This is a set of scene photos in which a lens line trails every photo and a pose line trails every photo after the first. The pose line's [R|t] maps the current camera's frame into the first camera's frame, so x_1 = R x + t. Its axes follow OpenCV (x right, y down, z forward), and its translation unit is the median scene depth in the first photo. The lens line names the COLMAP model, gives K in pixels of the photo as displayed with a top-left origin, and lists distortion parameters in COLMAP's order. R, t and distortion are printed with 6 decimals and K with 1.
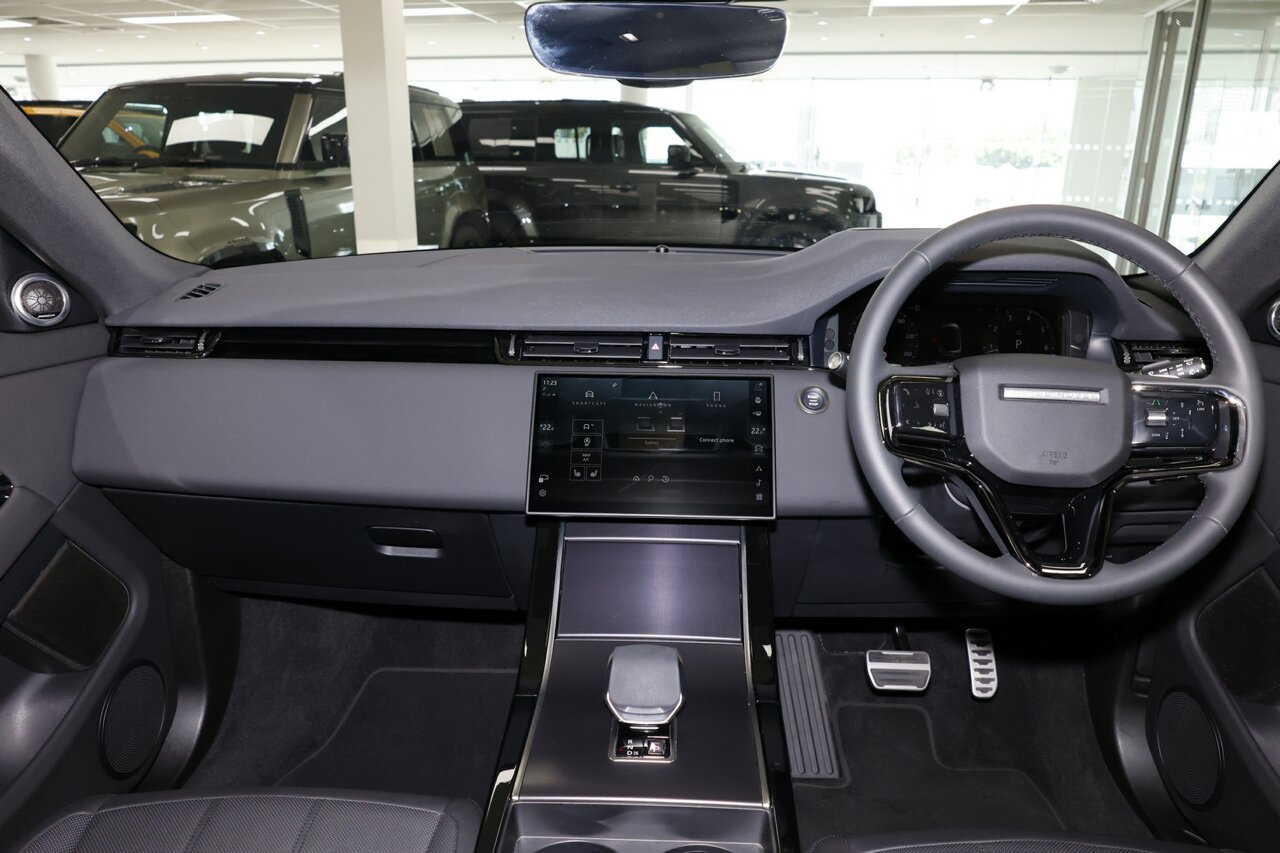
lens RADIAL K [[871.0, 0, 640.0], [0, 871.0, 426.5], [0, 0, 1]] dist [-0.004997, -0.000220]
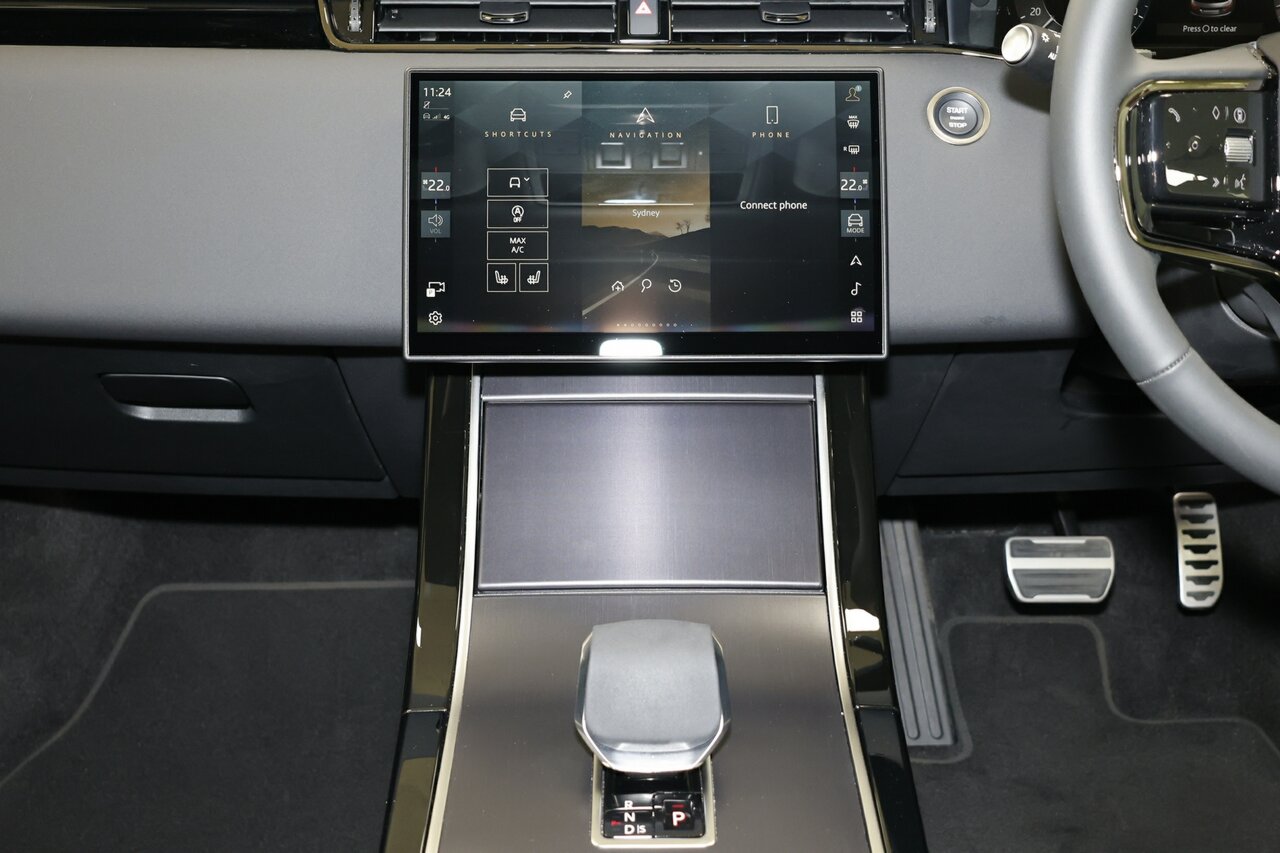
lens RADIAL K [[1375.3, 0, 640.0], [0, 1375.3, 426.5], [0, 0, 1]] dist [0.010037, 0.002300]
pose [[0.998691, -0.028427, 0.042525, -0.024797], [0.017517, 0.971150, 0.237825, -0.046233], [-0.048058, -0.236769, 0.970377, 0.174001]]
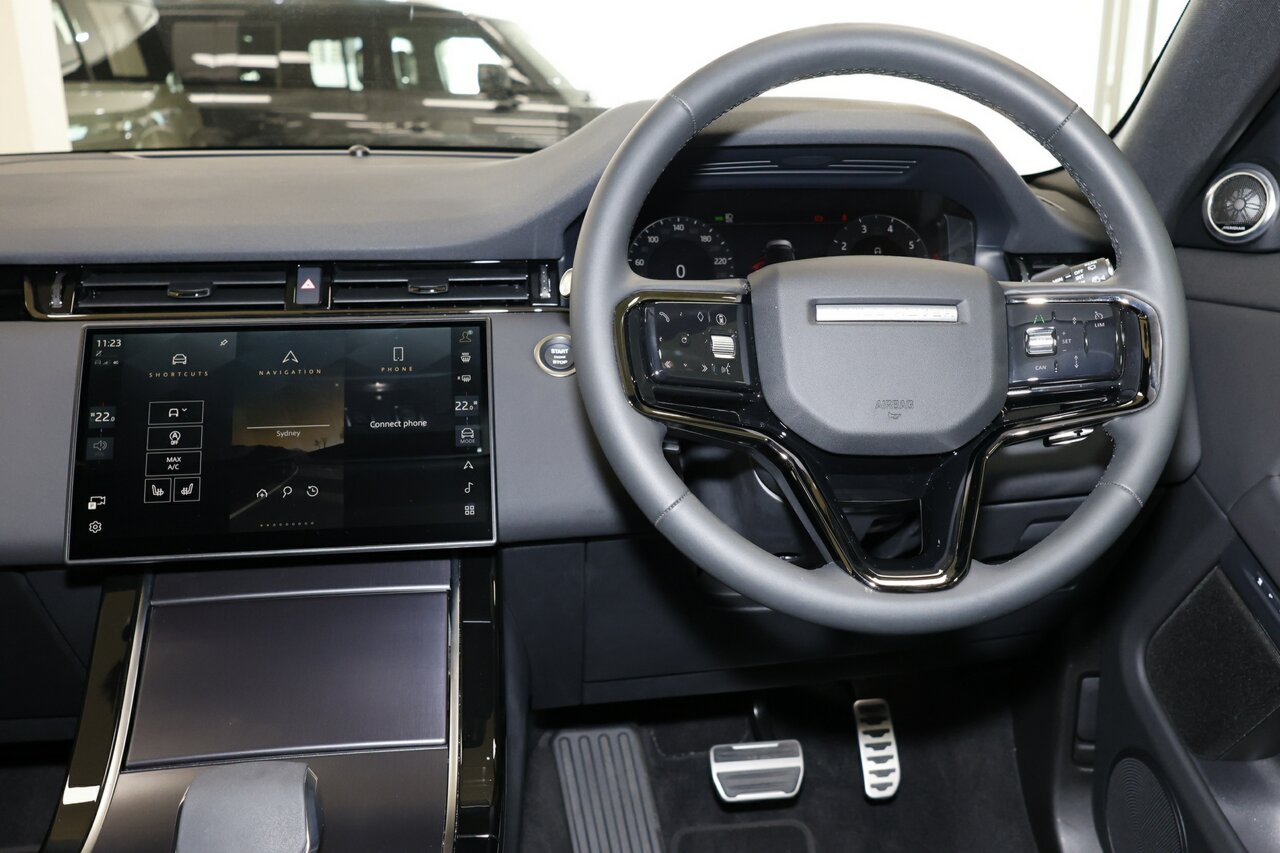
lens RADIAL K [[1195.7, 0, 721.8], [0, 1195.7, 484.2], [0, 0, 1]] dist [-0.001990, 0.009904]
pose [[0.981480, -0.059944, 0.181947, 0.141189], [0.058735, 0.998201, 0.012033, 0.055769], [-0.182341, -0.001124, 0.983235, 0.114574]]
